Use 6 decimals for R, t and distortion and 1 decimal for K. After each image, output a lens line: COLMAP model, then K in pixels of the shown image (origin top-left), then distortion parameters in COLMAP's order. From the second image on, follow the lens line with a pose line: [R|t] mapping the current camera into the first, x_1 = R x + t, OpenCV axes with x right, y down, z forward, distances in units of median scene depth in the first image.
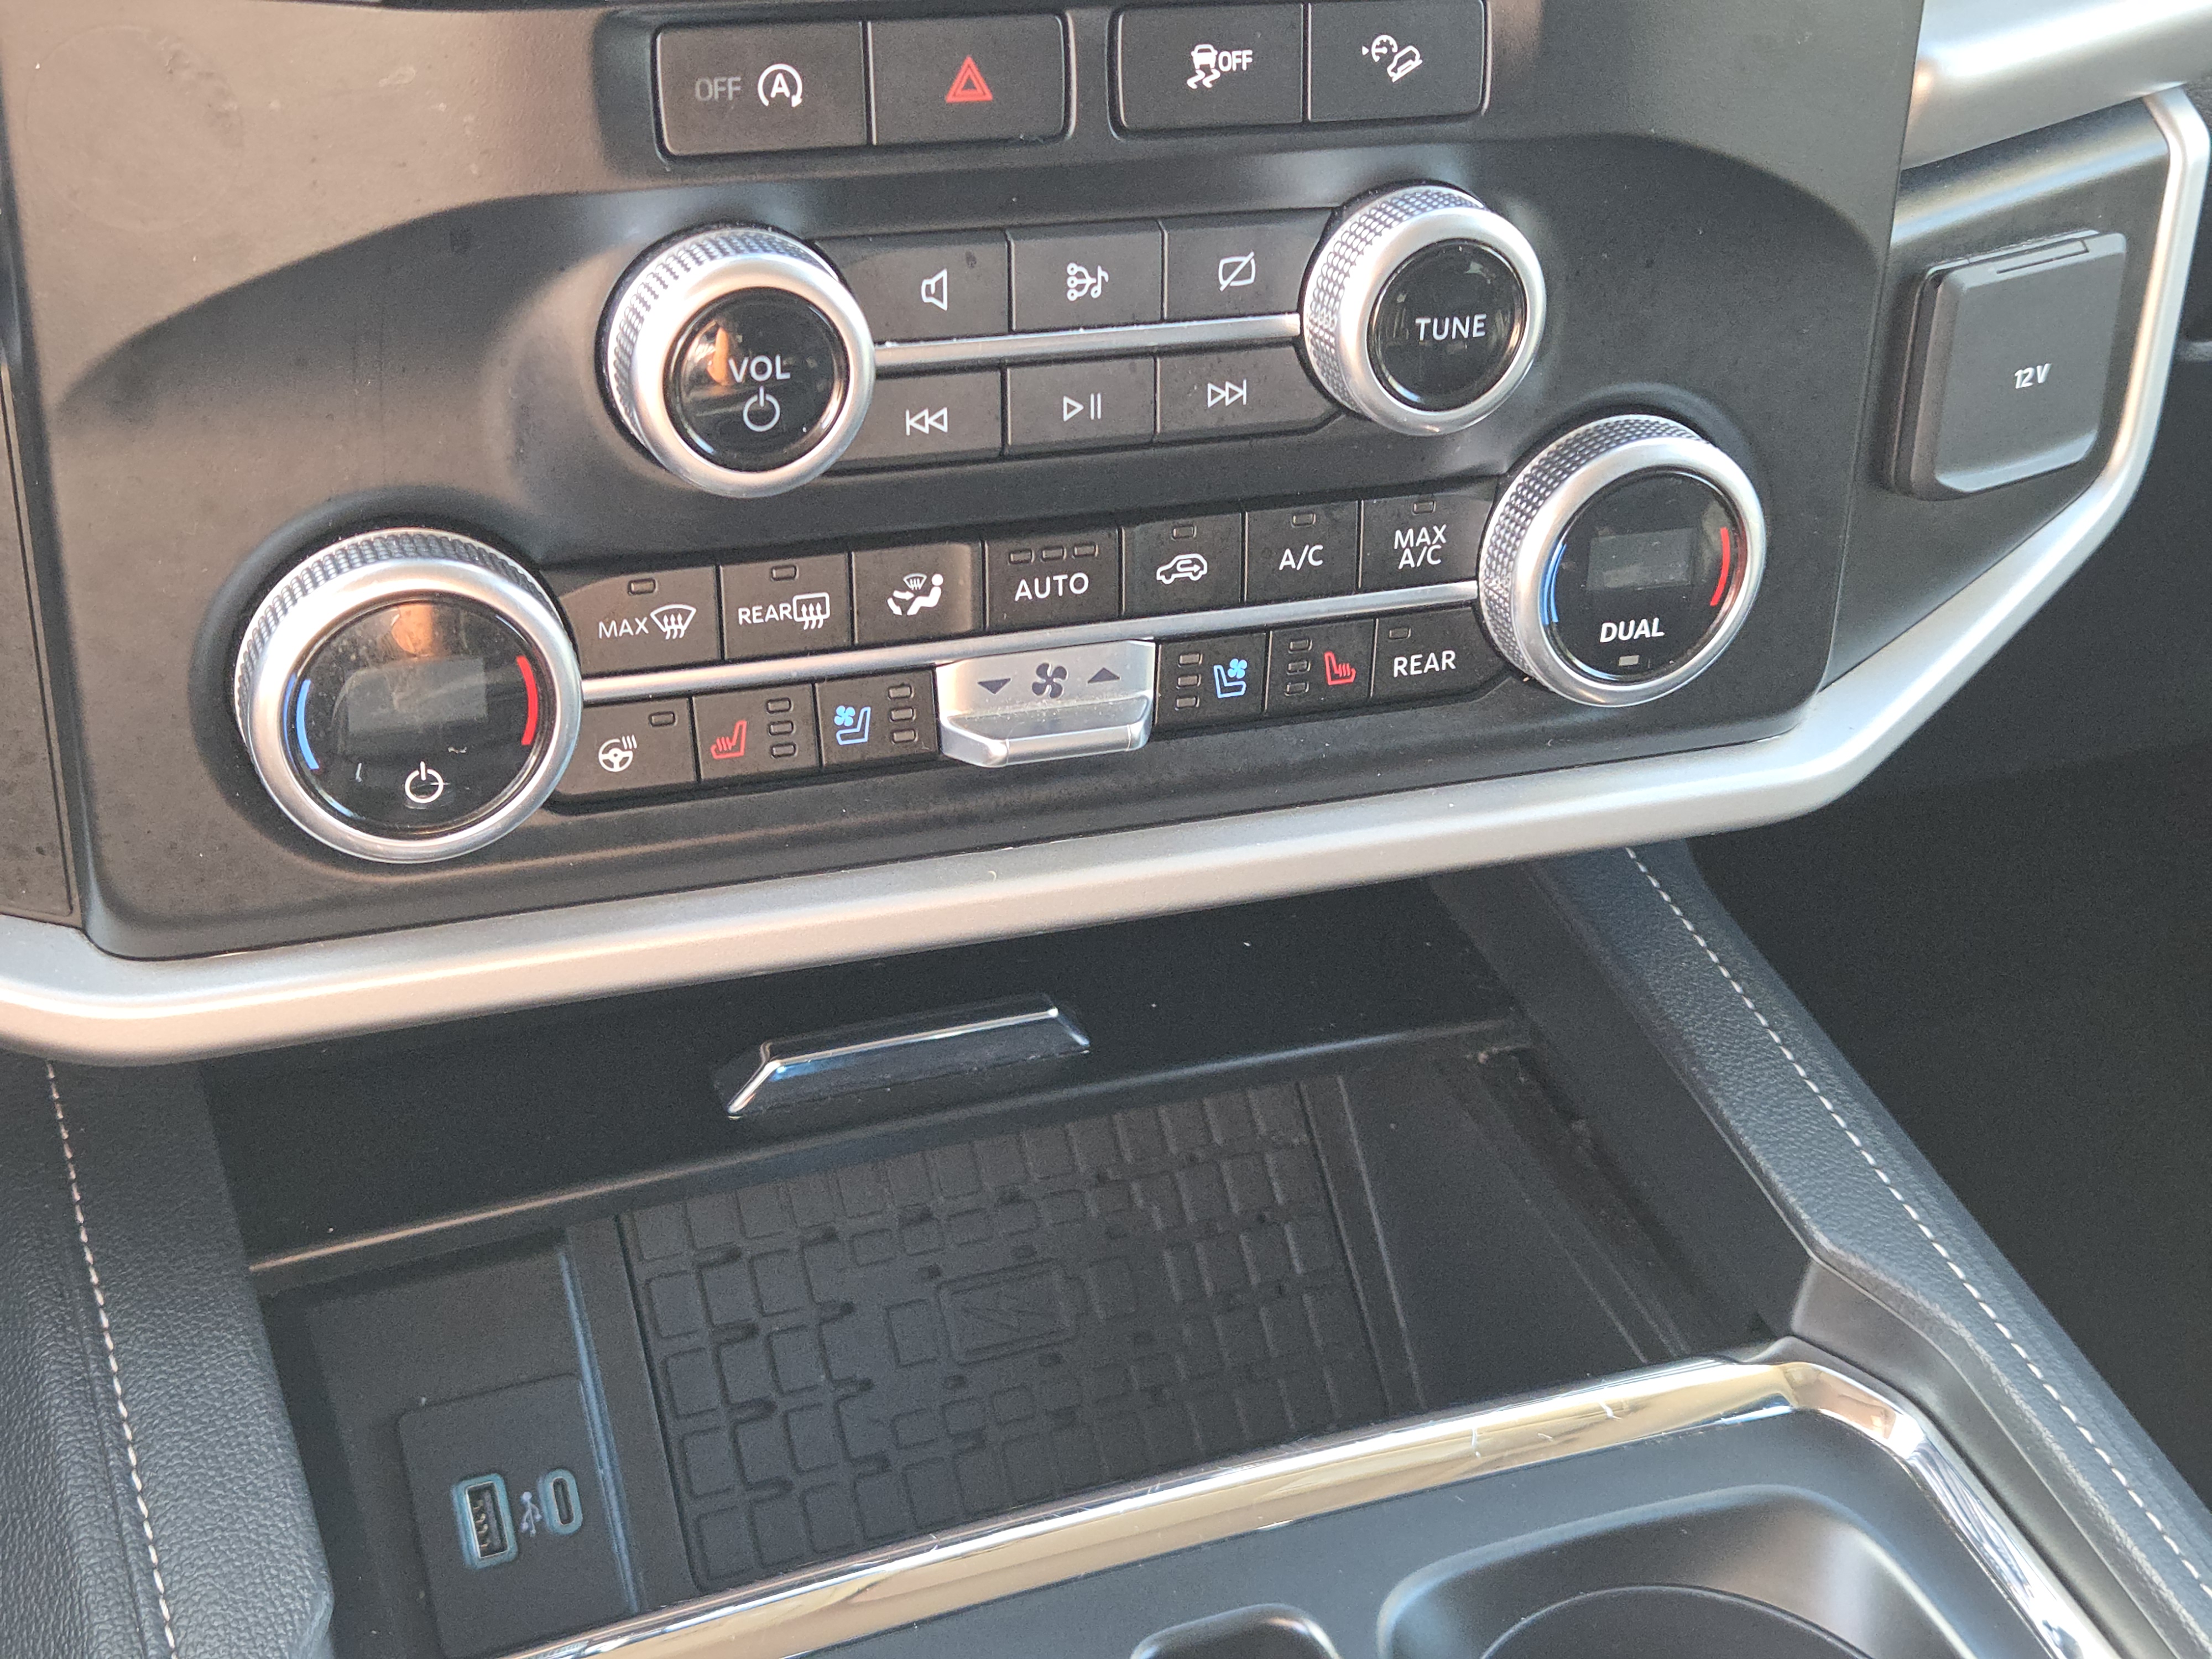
lens RADIAL K [[2966.1, 0, 1108.0], [0, 2966.1, 831.2], [0, 0, 1]] dist [0.059131, 0.000000]
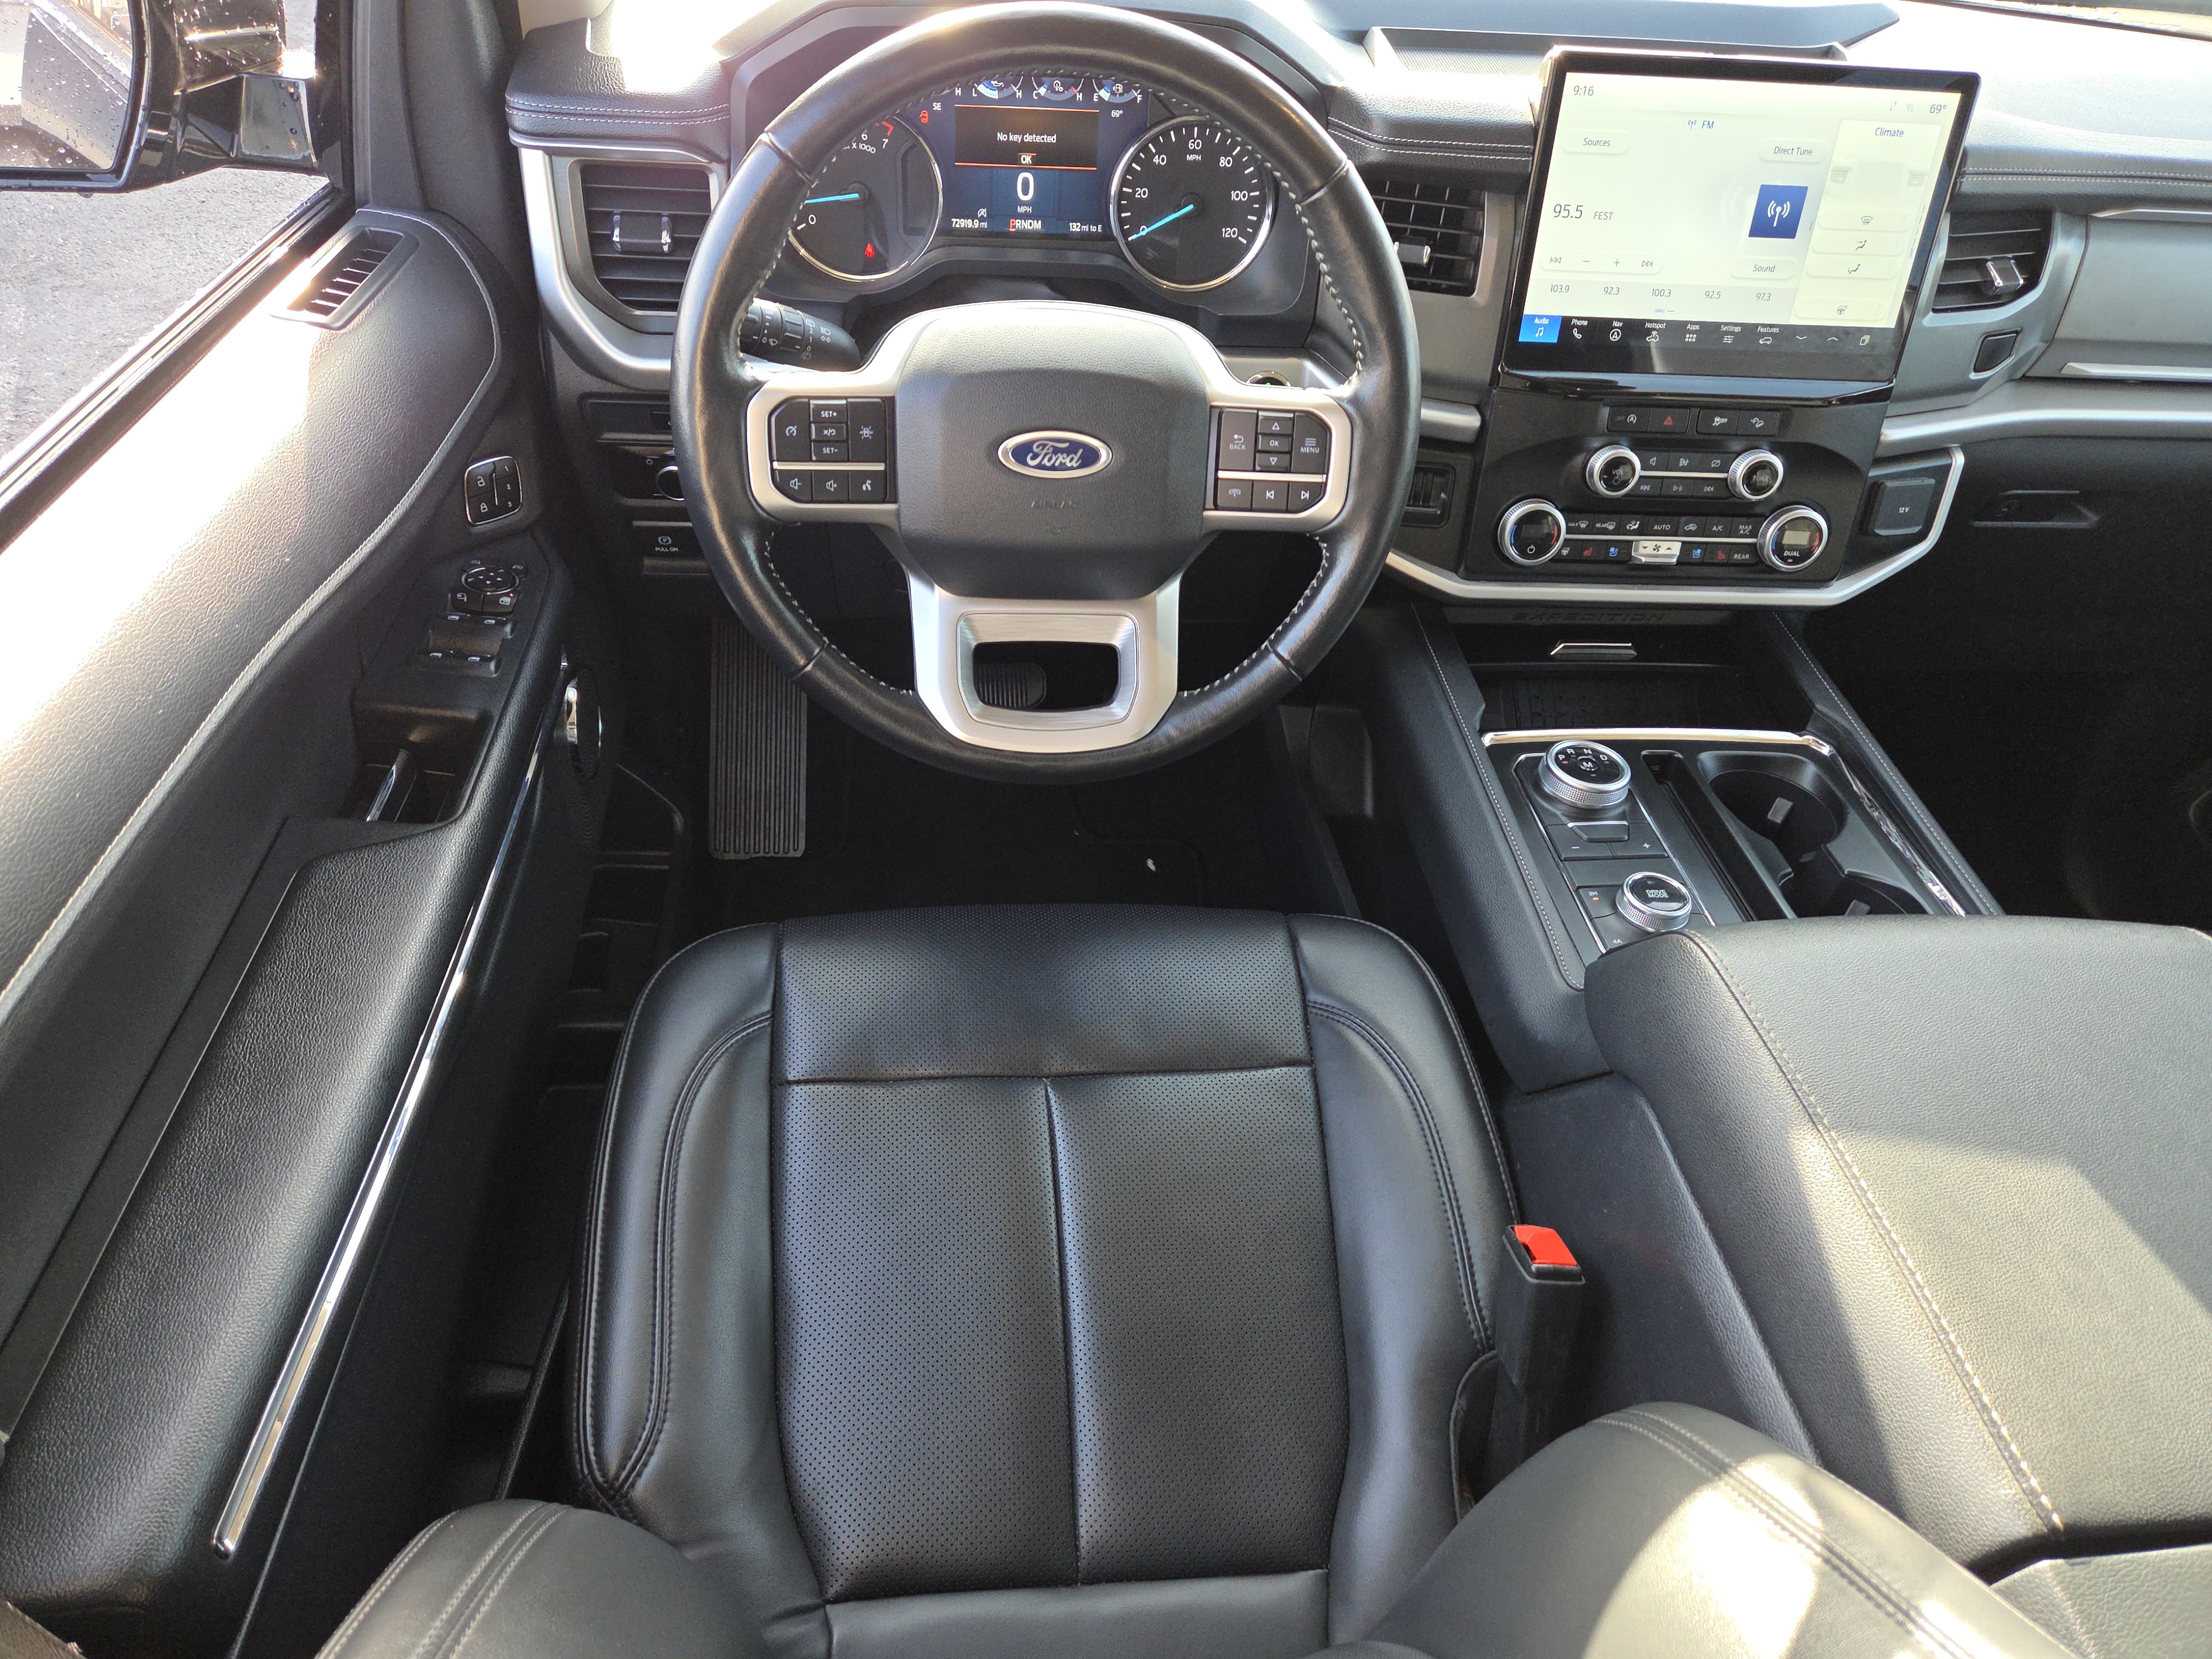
lens RADIAL K [[1492.9, 0, 1067.4], [0, 1492.9, 837.2], [0, 0, 1]] dist [0.034502, -0.021970]
pose [[0.947707, 0.153445, -0.279833, -0.160625], [-0.148228, 0.988150, 0.039847, 0.425452], [0.282631, 0.003716, 0.959221, -1.489328]]
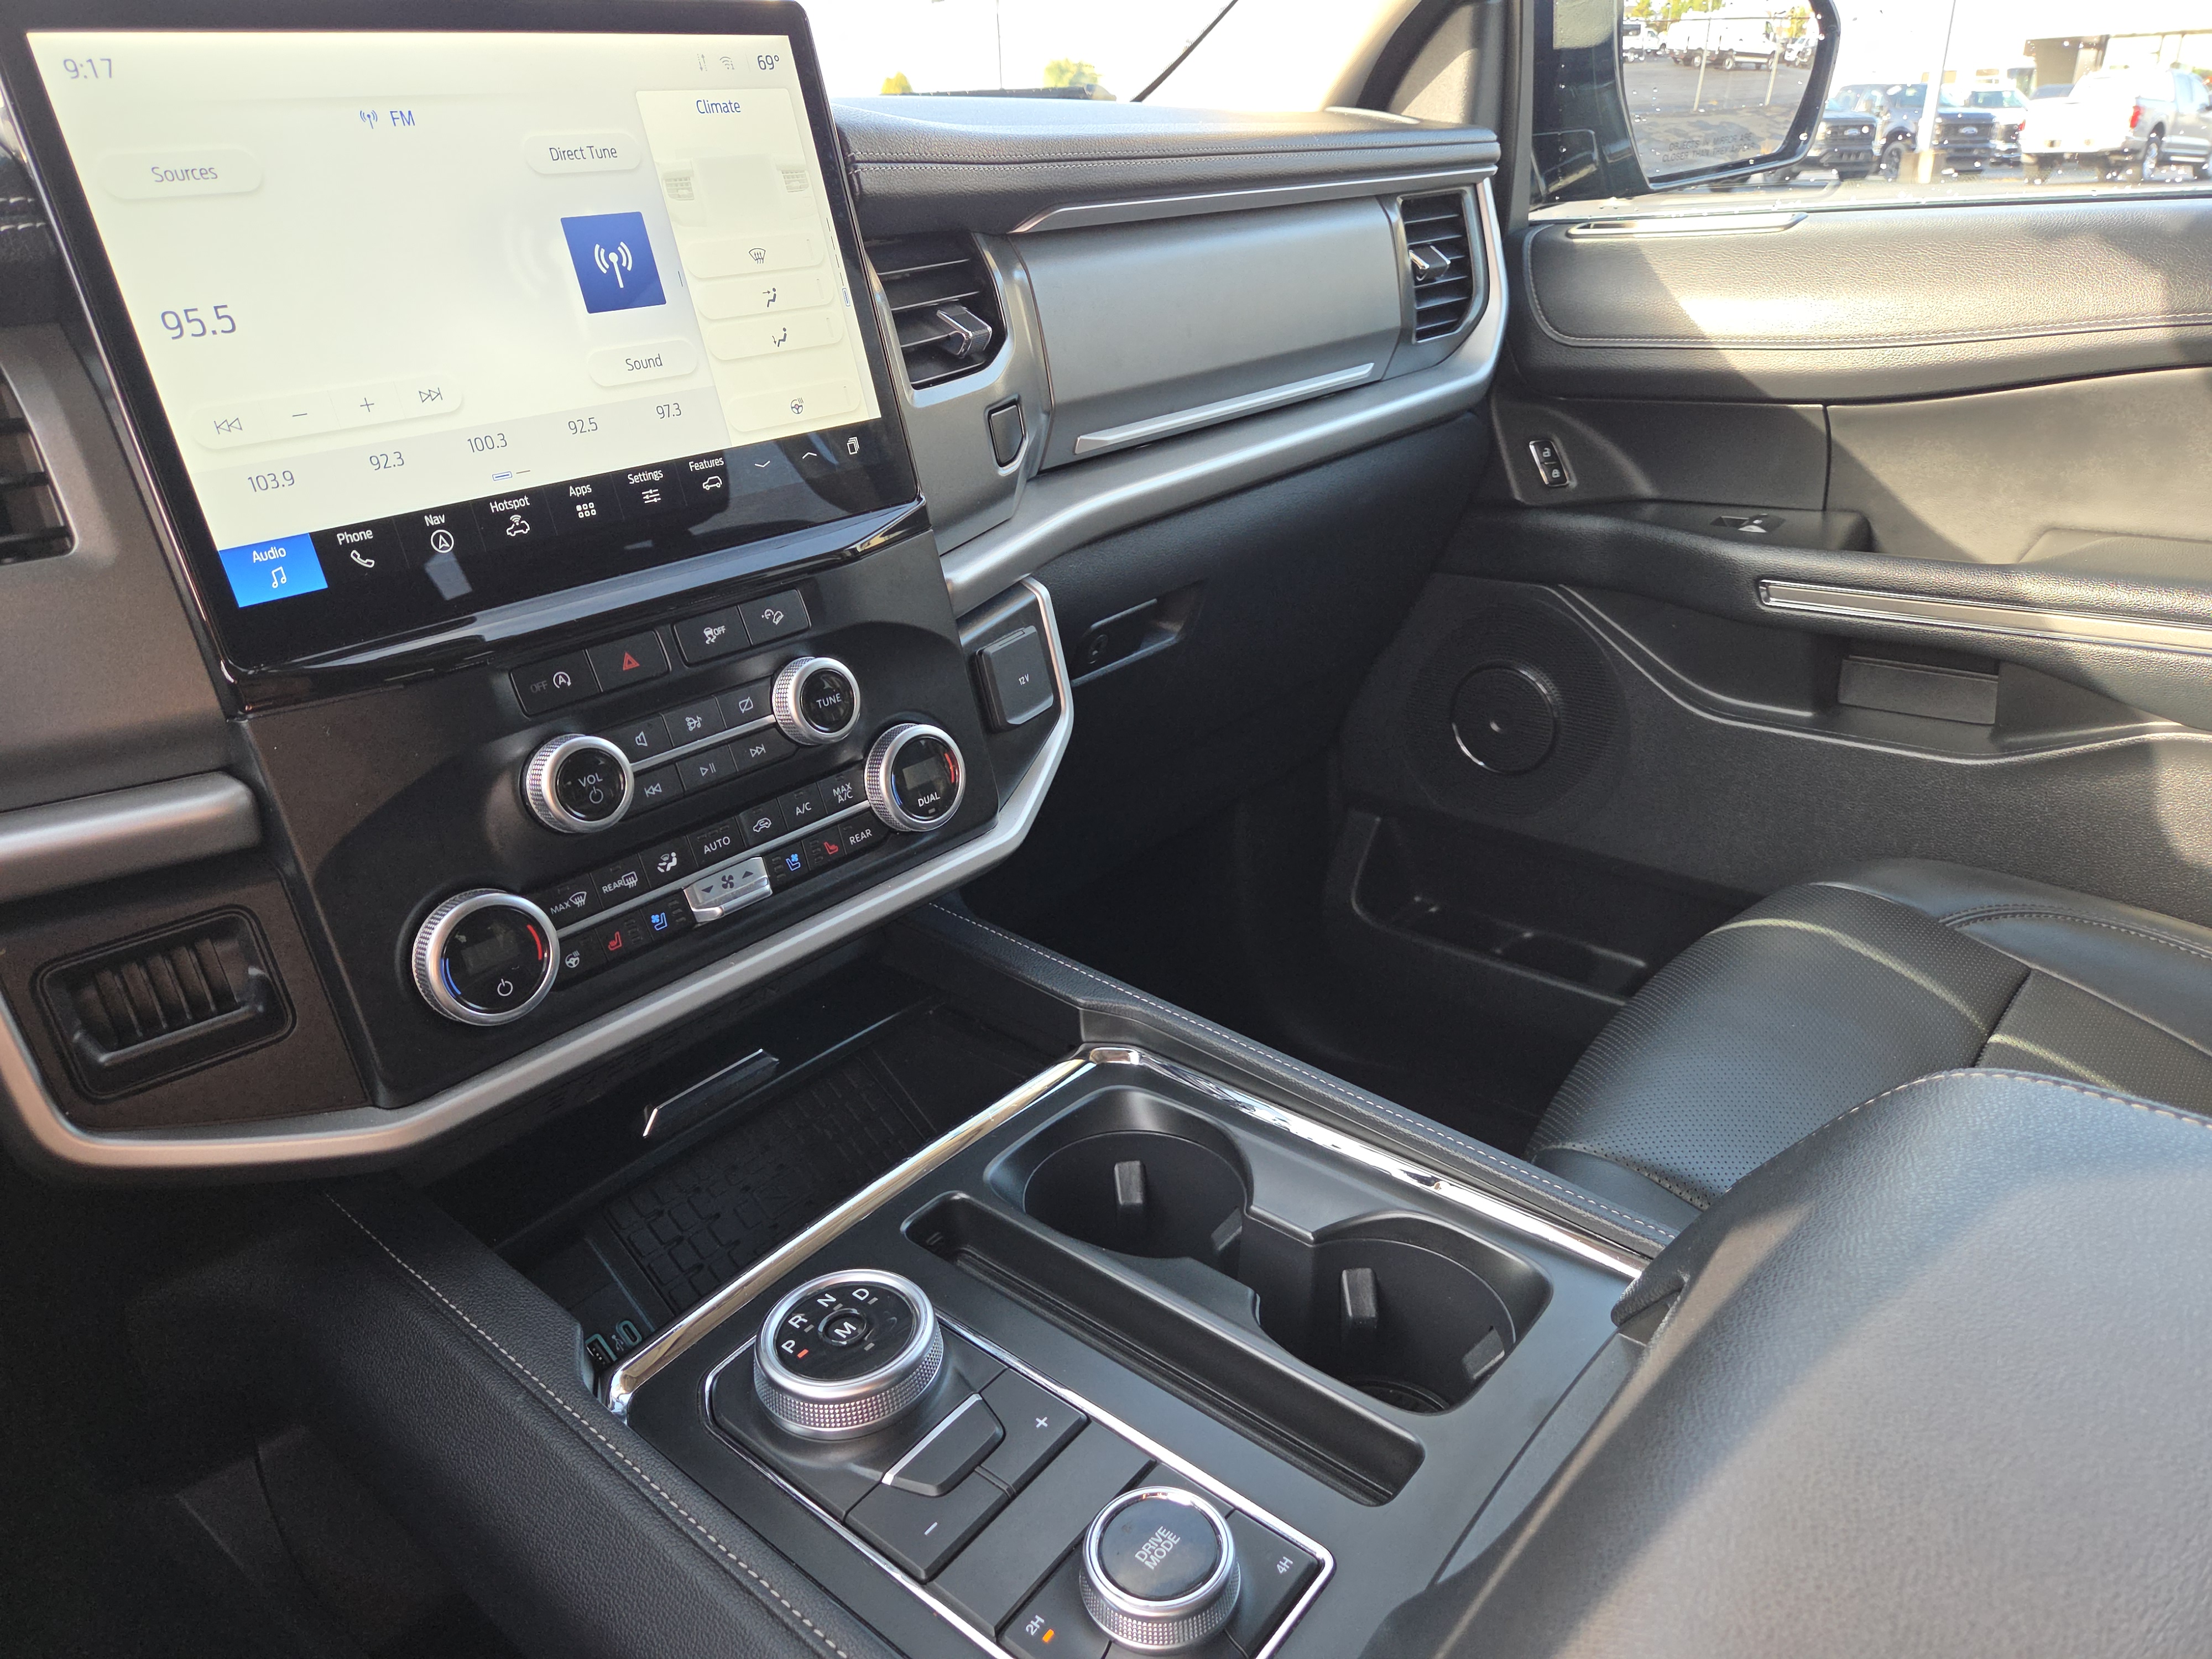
lens RADIAL K [[1492.9, 0, 1115.7], [0, 1492.9, 840.0], [0, 0, 1]] dist [0.034502, -0.021970]
pose [[0.874711, -0.332089, 0.352984, -0.158490], [0.393031, 0.912212, -0.115737, 0.182925], [-0.283561, 0.239970, 0.928444, -0.275645]]
